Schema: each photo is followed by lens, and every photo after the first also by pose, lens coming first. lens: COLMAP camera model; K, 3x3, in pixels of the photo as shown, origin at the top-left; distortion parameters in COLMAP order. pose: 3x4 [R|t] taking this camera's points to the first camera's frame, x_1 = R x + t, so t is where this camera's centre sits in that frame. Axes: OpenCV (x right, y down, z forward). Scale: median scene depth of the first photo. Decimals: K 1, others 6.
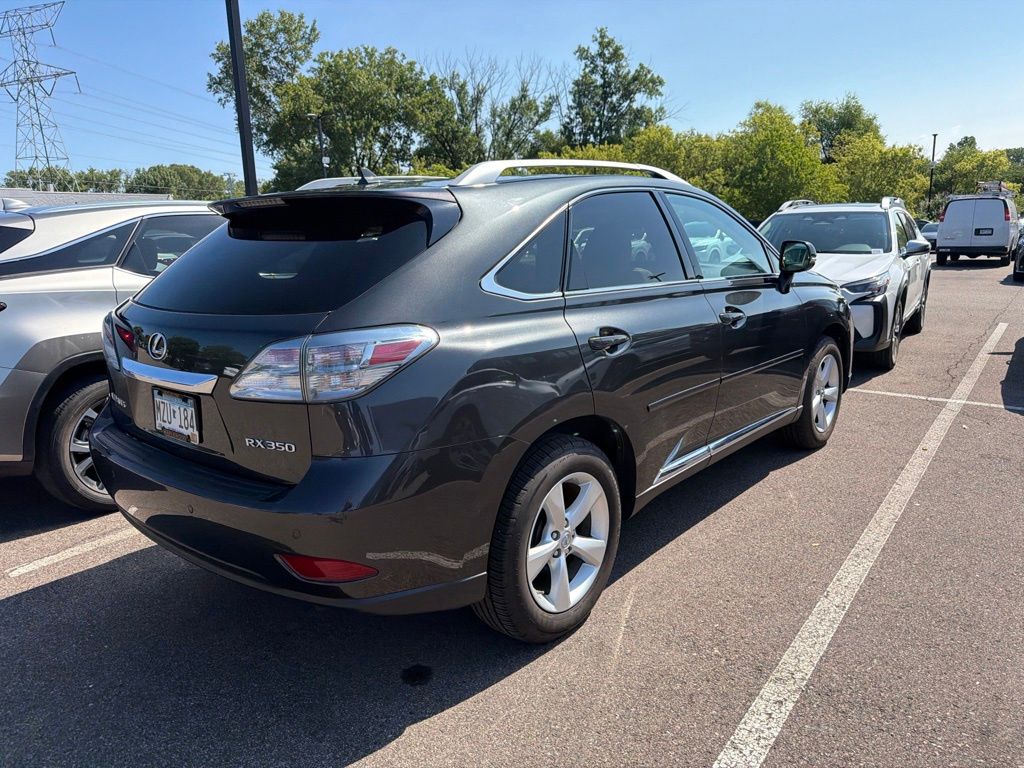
lens RADIAL K [[726.1, 0, 520.2], [0, 726.1, 384.3], [0, 0, 1]] dist [0.010309, -0.017195]
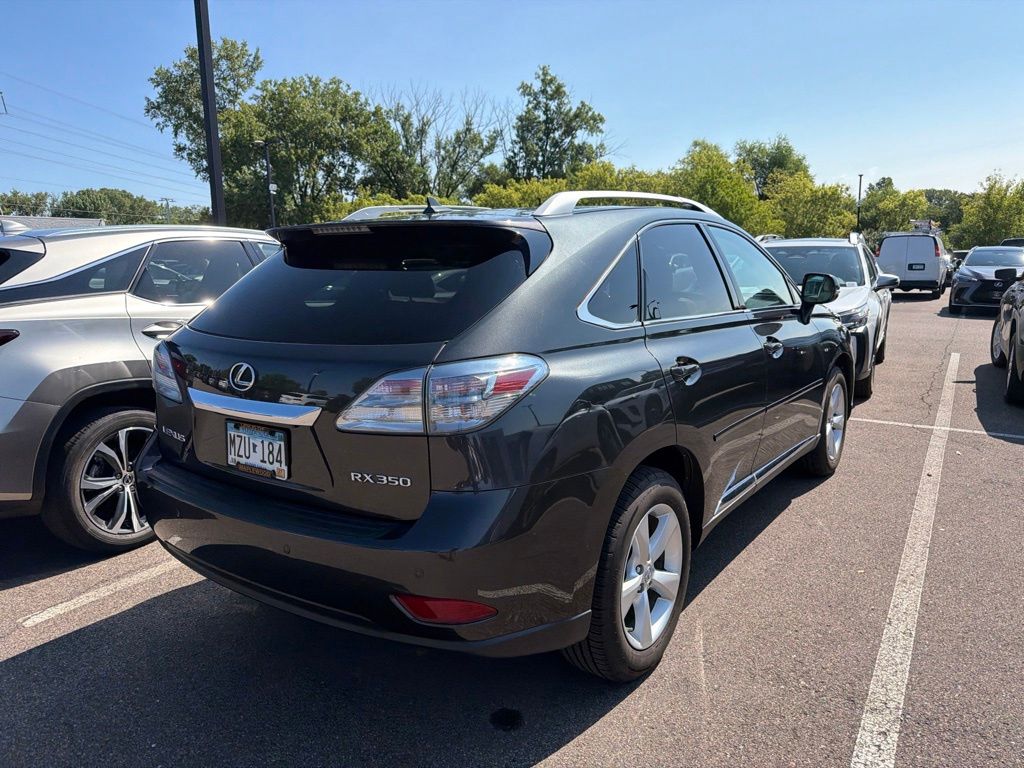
lens RADIAL K [[726.1, 0, 520.2], [0, 726.1, 378.8], [0, 0, 1]] dist [0.010309, -0.017195]
pose [[0.996672, -0.001047, 0.081505, -0.008275], [0.004914, 0.998870, -0.047264, -0.000111], [-0.081363, 0.047507, 0.995552, 0.000998]]
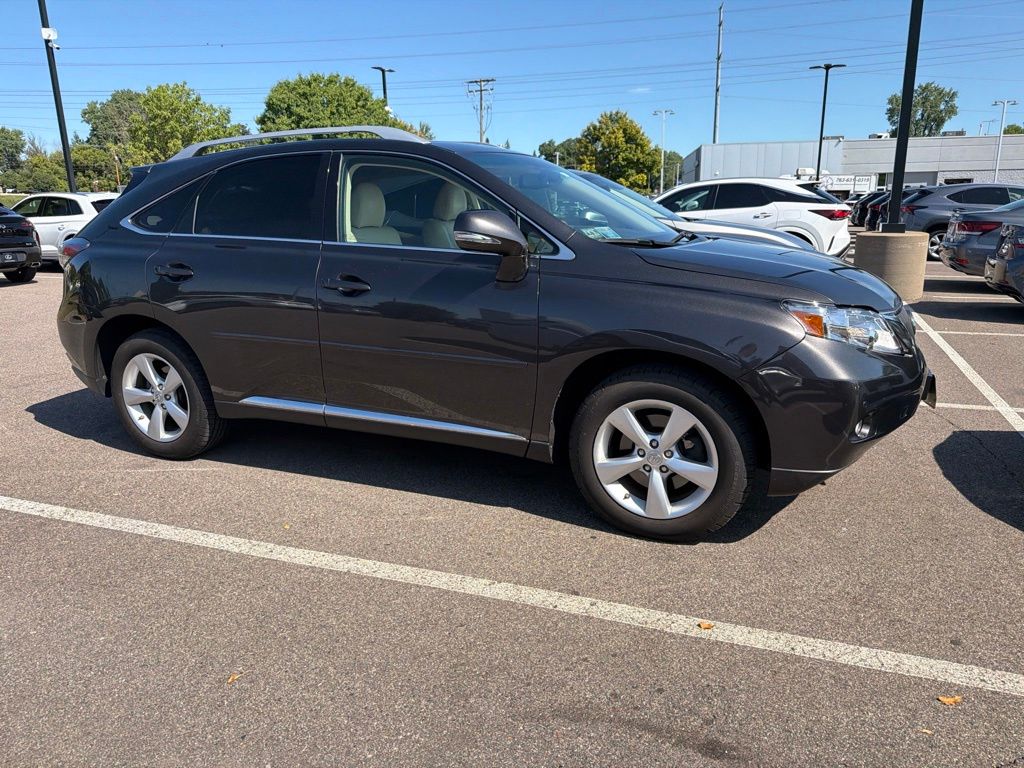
lens RADIAL K [[726.1, 0, 514.9], [0, 726.1, 386.8], [0, 0, 1]] dist [0.010309, -0.017195]
pose [[0.278316, 0.262947, -0.923796, 0.073706], [-0.195535, 0.957167, 0.213535, -0.012208], [0.940375, 0.121204, 0.317811, 0.053193]]
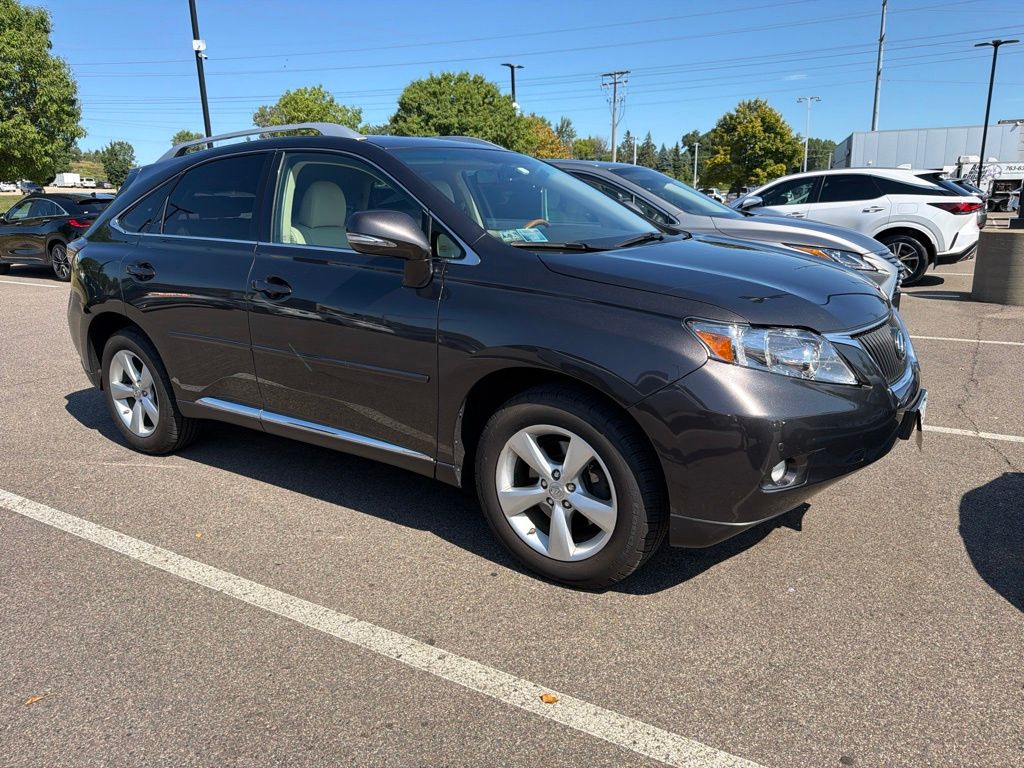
lens RADIAL K [[726.1, 0, 515.6], [0, 726.1, 376.8], [0, 0, 1]] dist [0.010309, -0.017195]
pose [[0.094760, 0.265274, -0.959505, 0.071639], [-0.189245, 0.951067, 0.244251, -0.015502], [0.977347, 0.158436, 0.140325, 0.068693]]
